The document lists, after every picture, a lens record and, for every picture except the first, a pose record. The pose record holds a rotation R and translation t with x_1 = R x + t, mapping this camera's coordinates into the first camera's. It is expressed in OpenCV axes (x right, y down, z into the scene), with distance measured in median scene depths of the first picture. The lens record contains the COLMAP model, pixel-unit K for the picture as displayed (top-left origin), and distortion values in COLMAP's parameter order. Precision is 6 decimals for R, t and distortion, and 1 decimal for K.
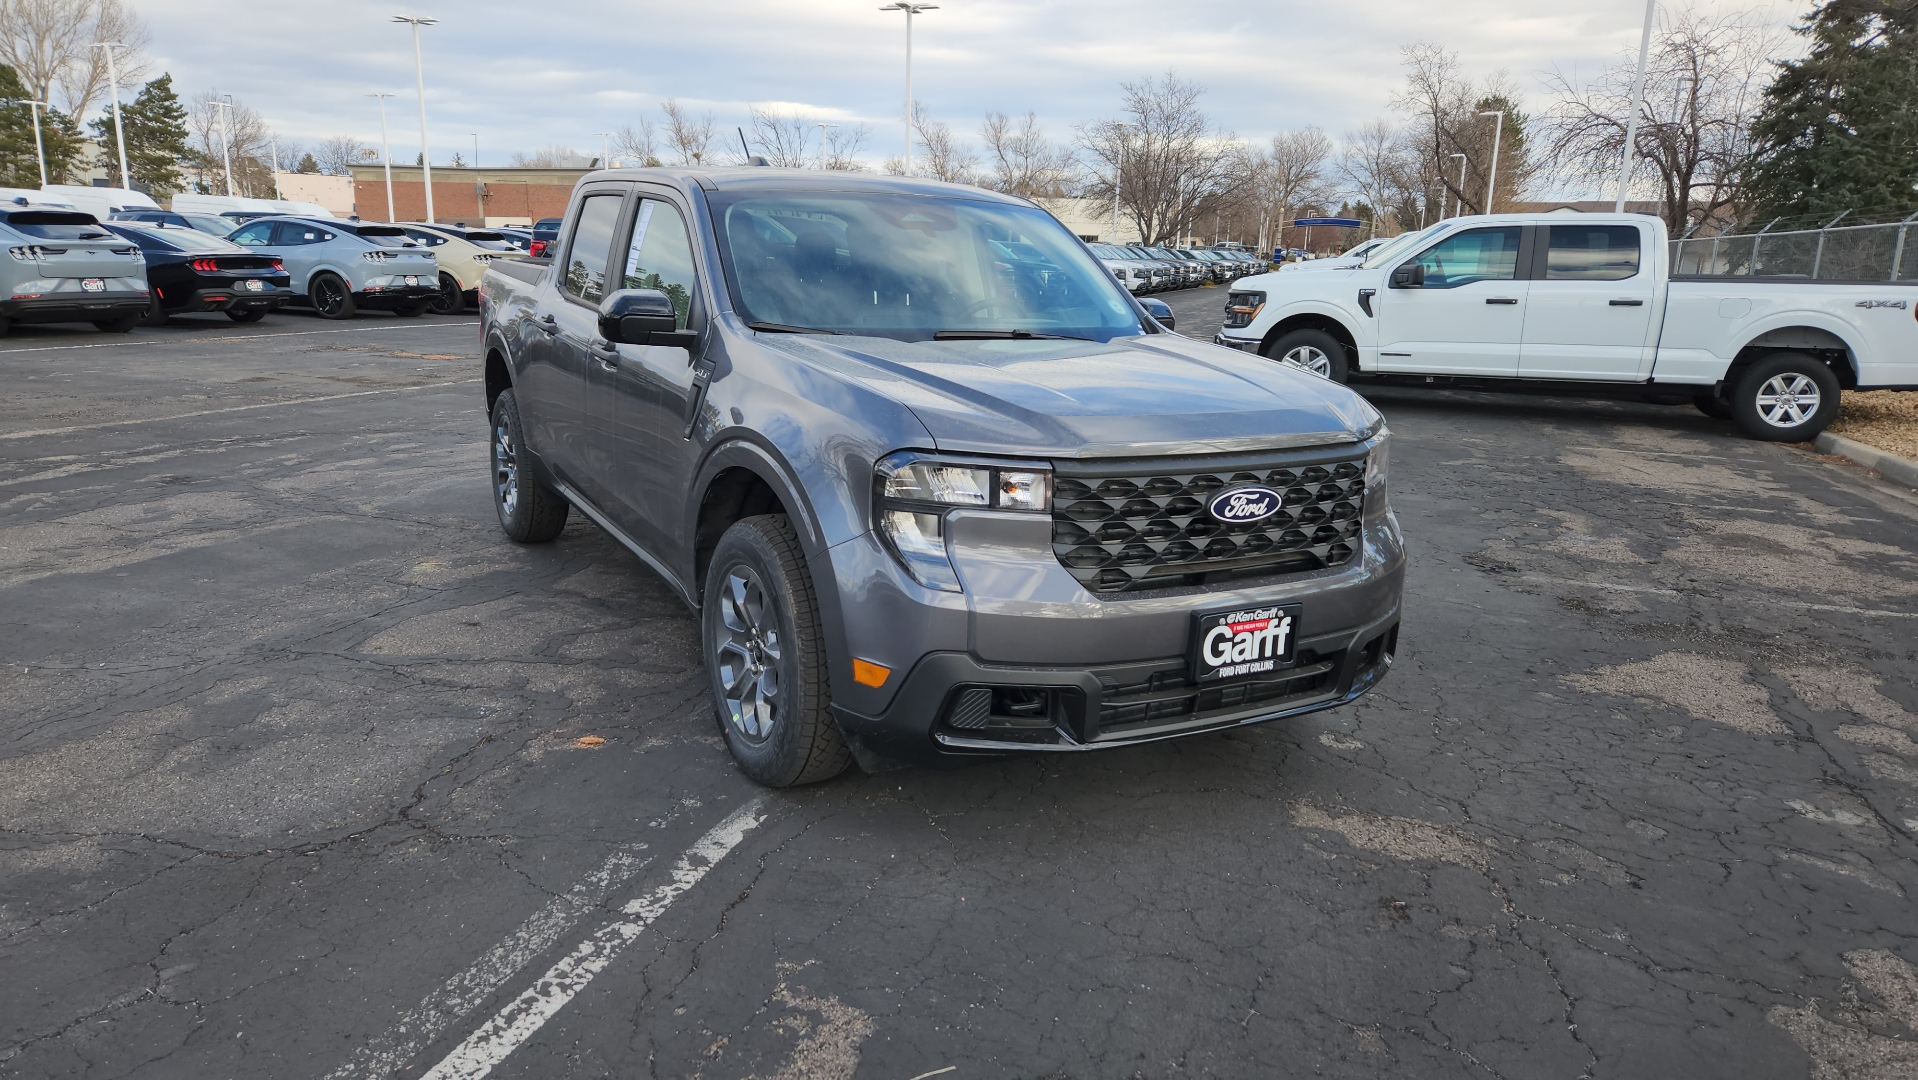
lens RADIAL K [[1278.8, 0, 927.0], [0, 1278.8, 554.4], [0, 0, 1]] dist [0.072760, -0.055663]
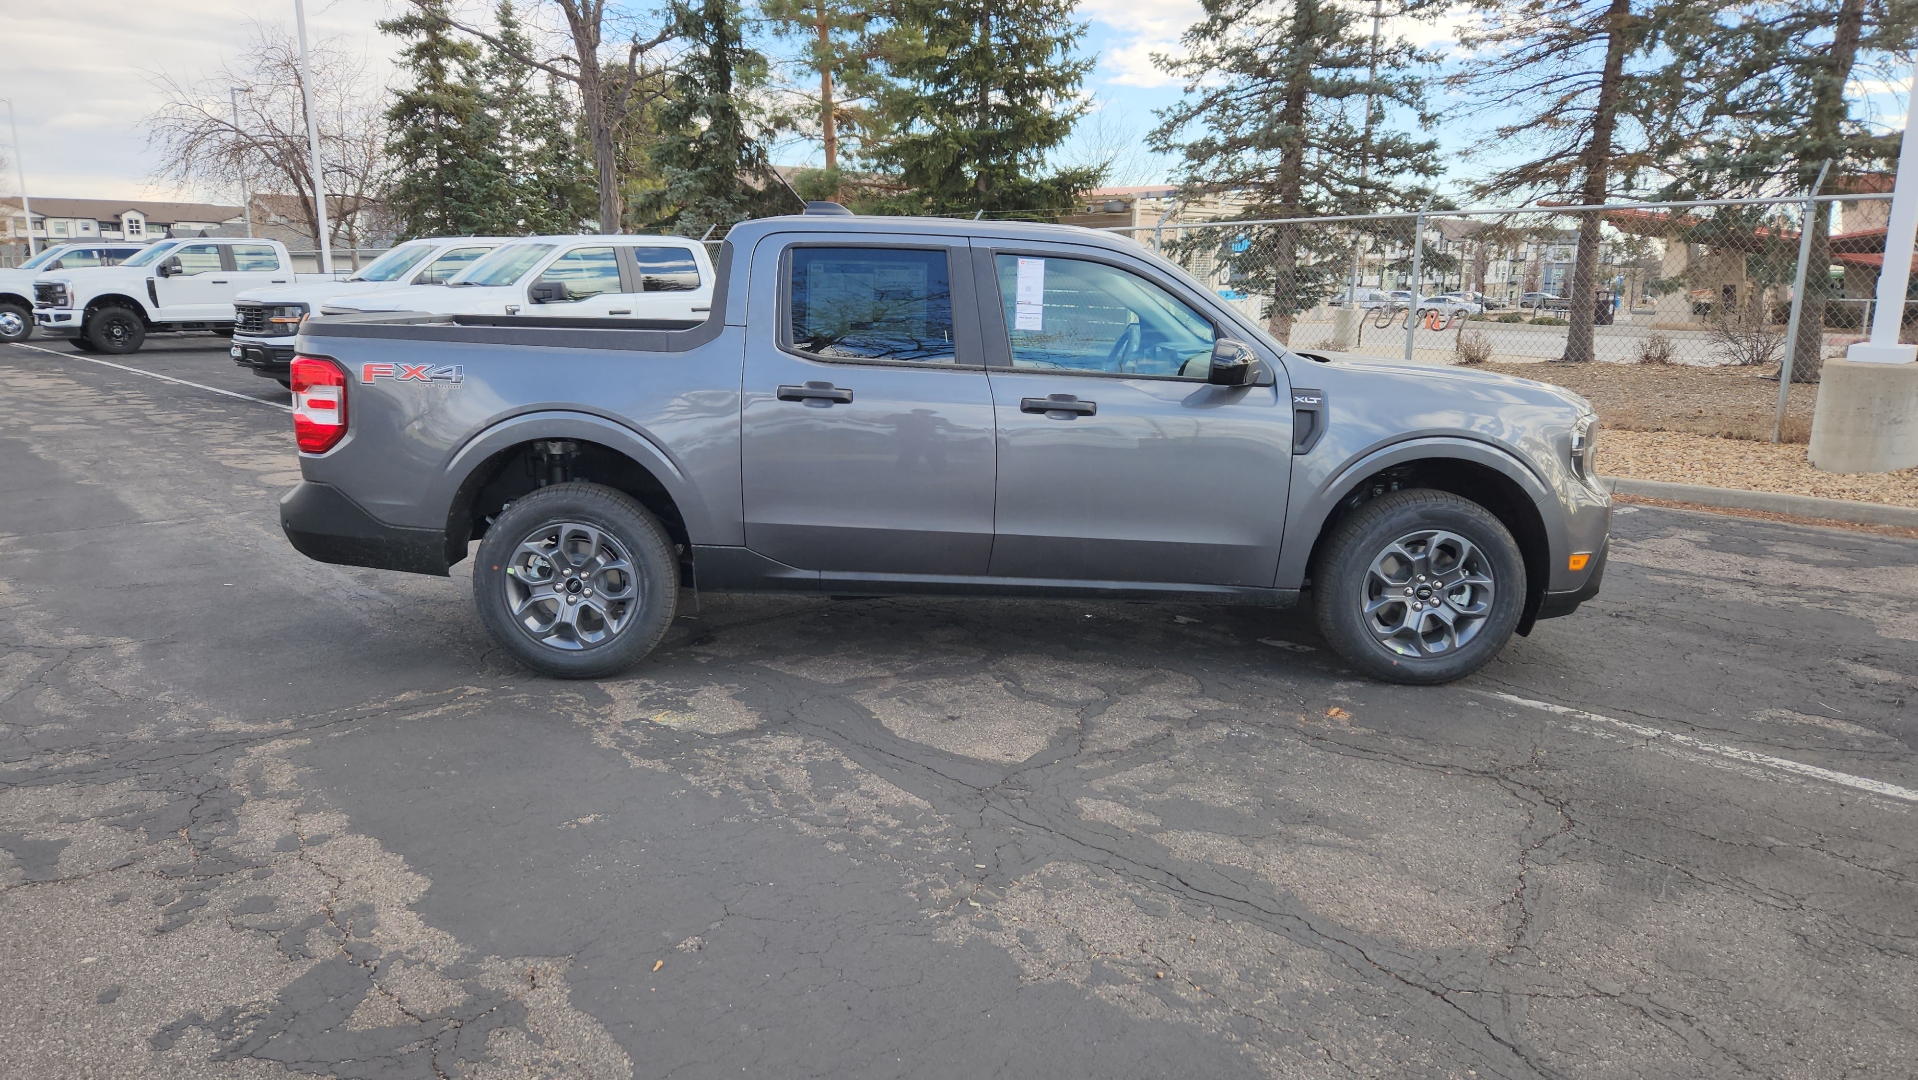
lens RADIAL K [[1276.0, 0, 922.7], [0, 1276.0, 545.8], [0, 0, 1]] dist [0.069325, -0.052582]
pose [[0.480655, -0.206845, 0.852166, -1.082536], [0.210504, 0.970584, 0.116855, -0.171127], [-0.851269, 0.123218, 0.510057, 0.525088]]
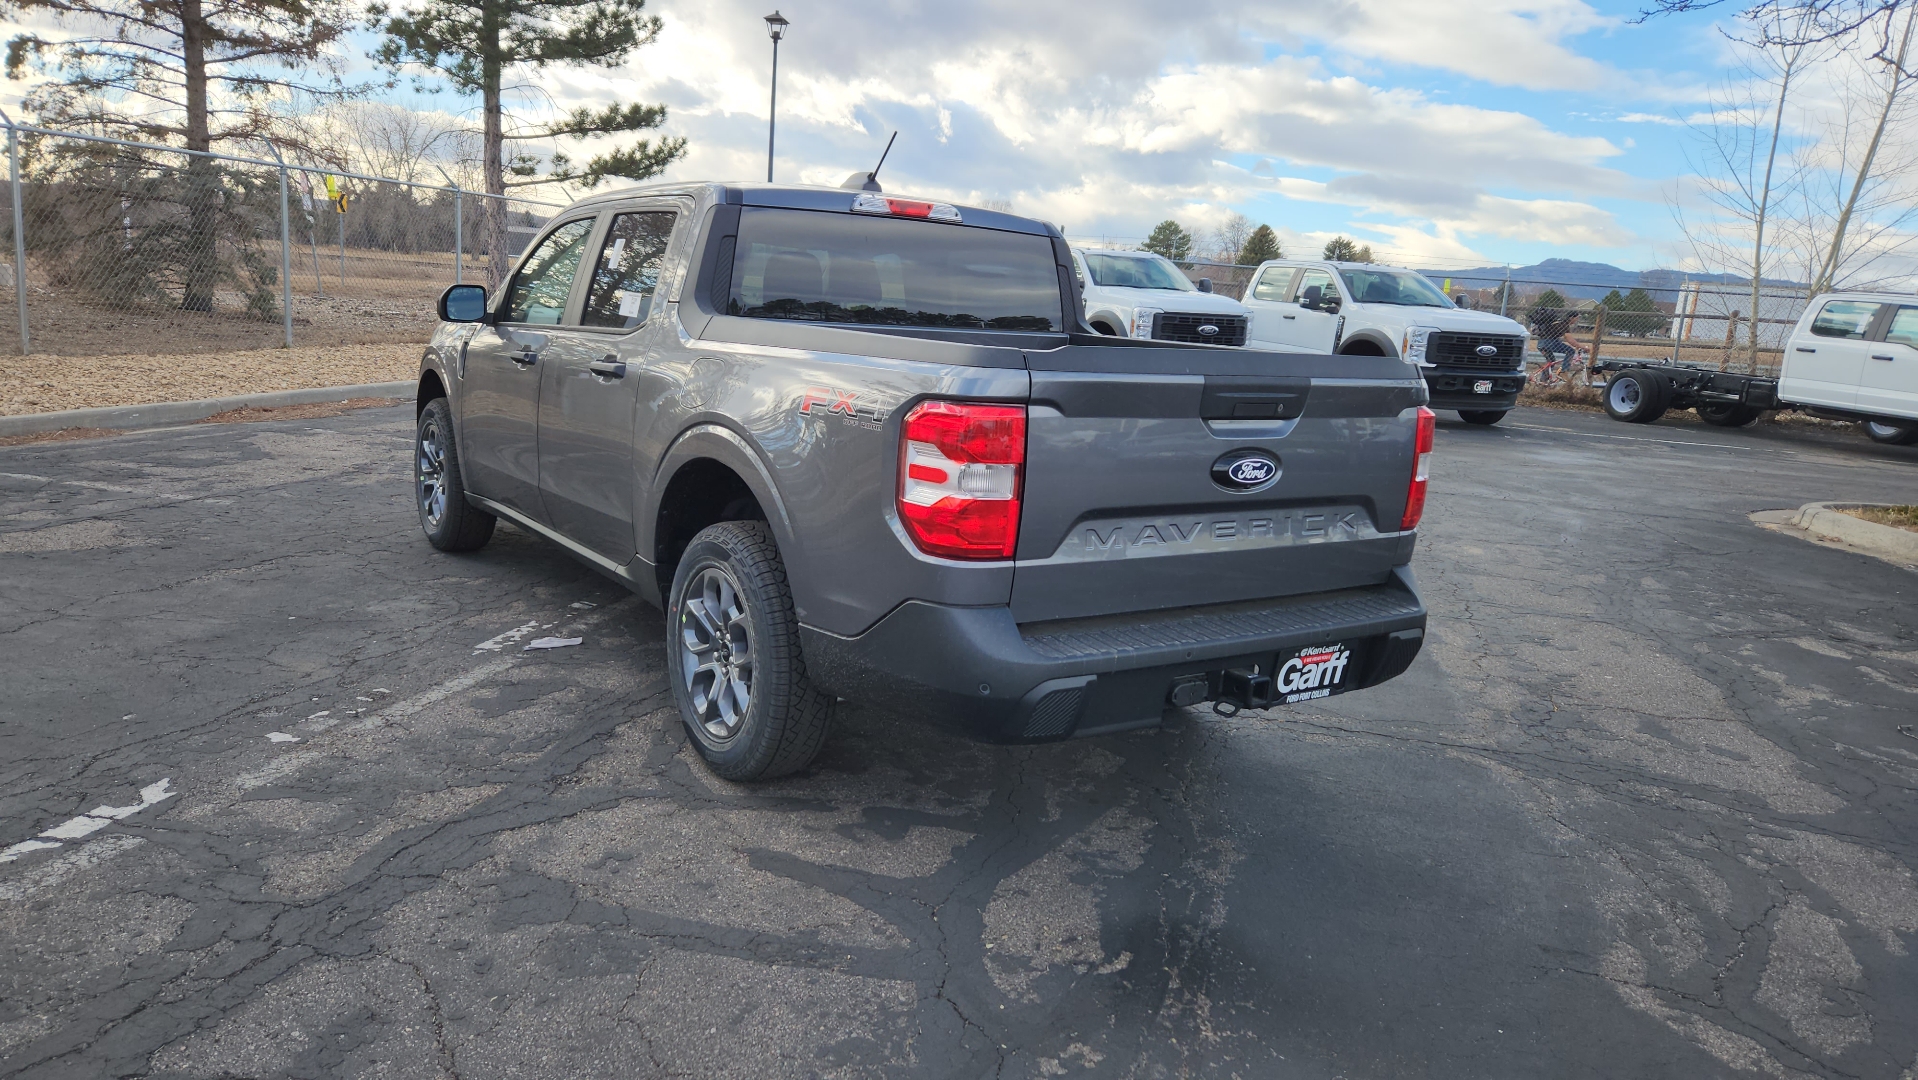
lens RADIAL K [[1278.8, 0, 925.6], [0, 1278.8, 554.9], [0, 0, 1]] dist [0.072760, -0.055663]
pose [[-0.991187, -0.084242, -0.102234, -0.120837], [-0.119777, 0.899582, 0.420006, -0.487242], [0.056586, 0.428550, -0.901745, 2.054907]]
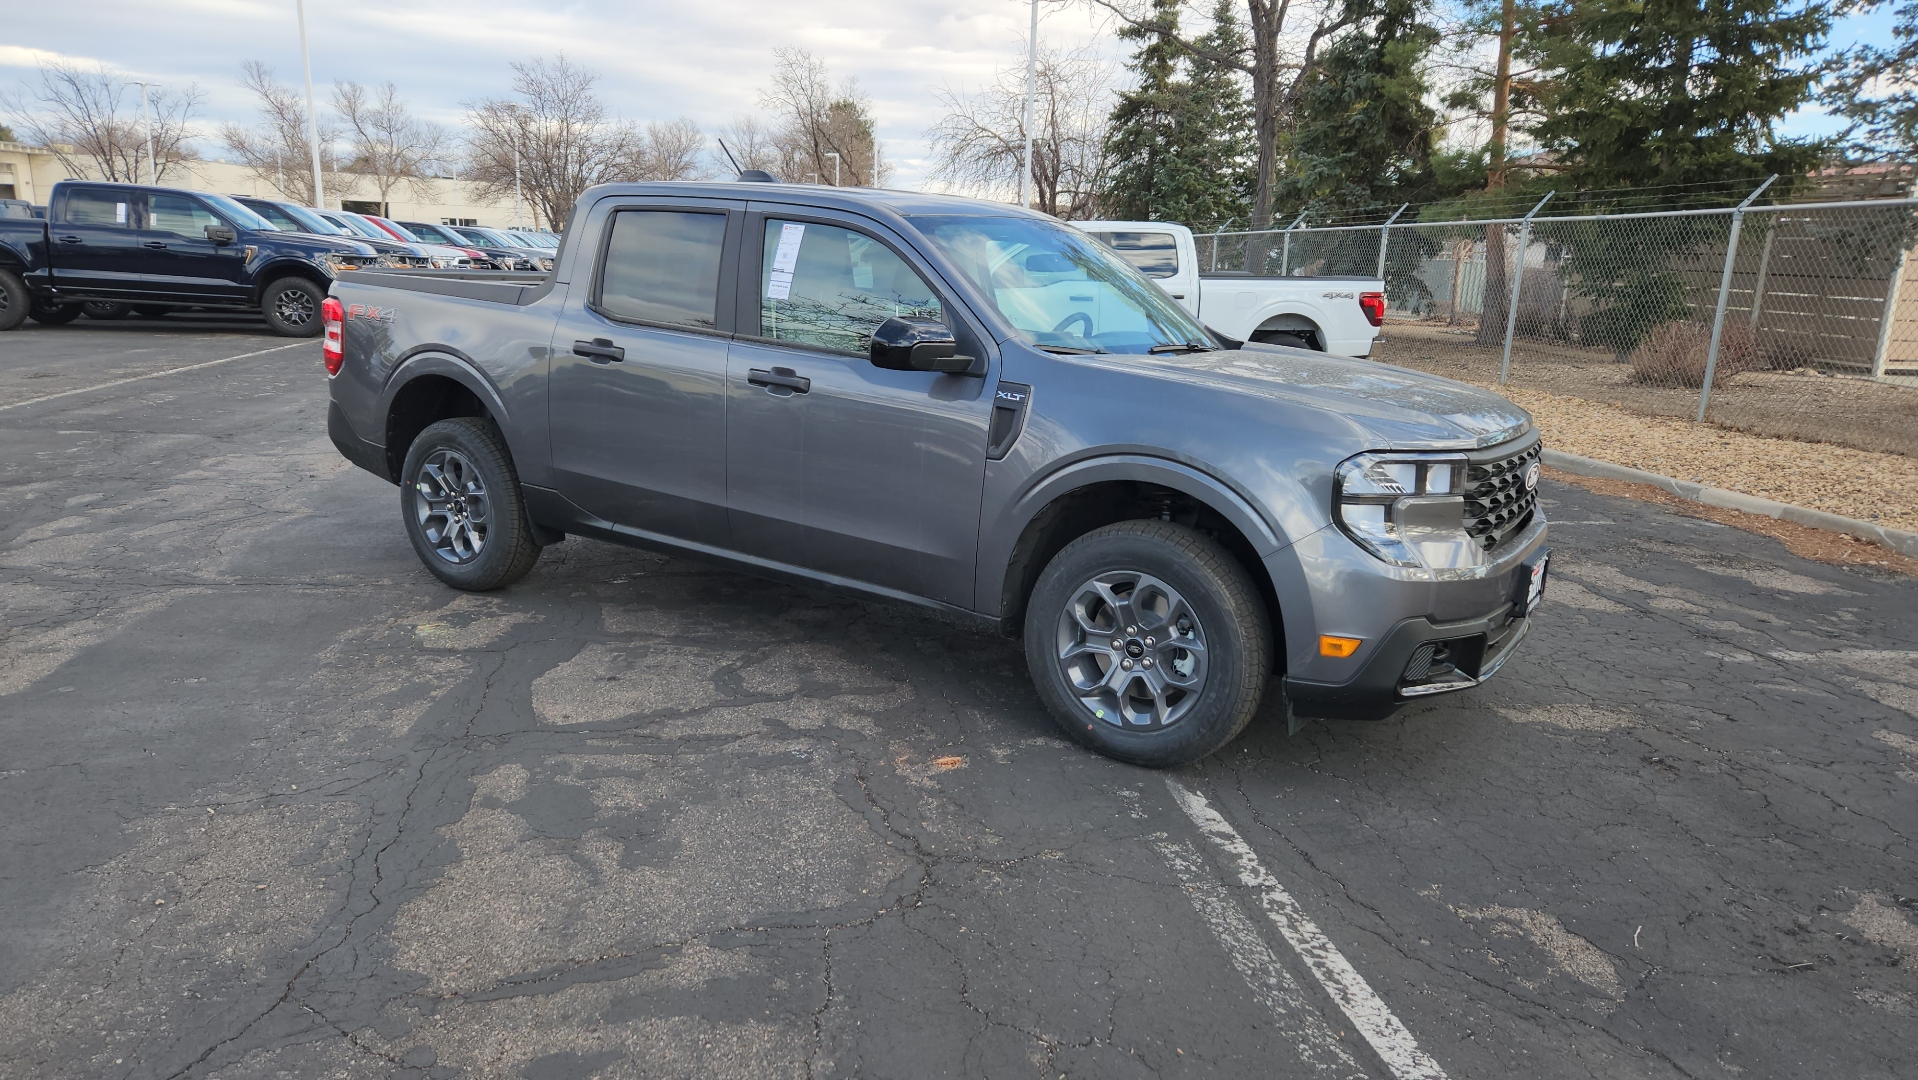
lens RADIAL K [[1278.8, 0, 944.5], [0, 1278.8, 546.0], [0, 0, 1]] dist [0.072760, -0.055663]
pose [[0.884908, -0.104040, 0.453998, -0.534085], [0.102264, 0.994348, 0.028540, -0.040865], [-0.454401, 0.021172, 0.890546, 0.070205]]
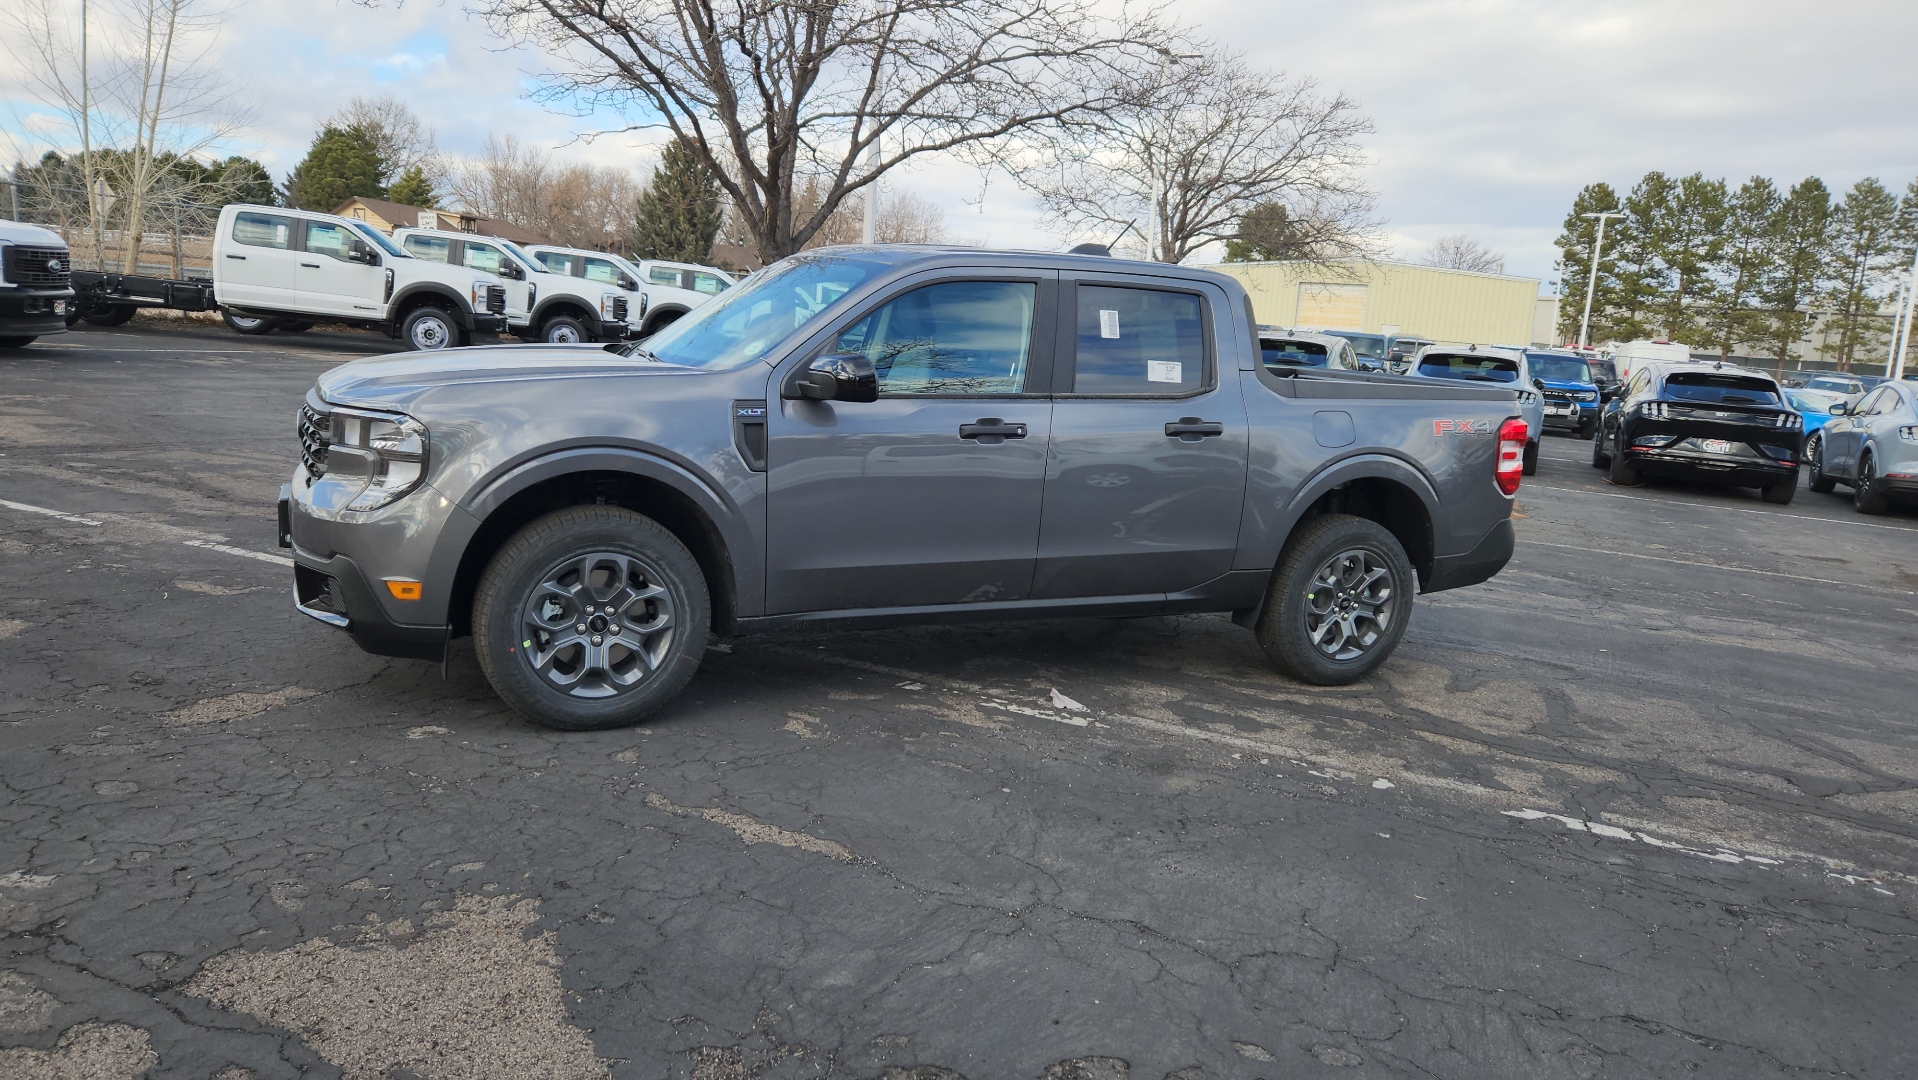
lens RADIAL K [[1276.0, 0, 923.4], [0, 1276.0, 531.9], [0, 0, 1]] dist [0.069325, -0.052582]
pose [[-0.072674, 0.129389, -0.988927, 1.023243], [-0.312204, 0.938765, 0.145769, -0.220349], [0.947231, 0.319341, -0.027828, 1.076918]]
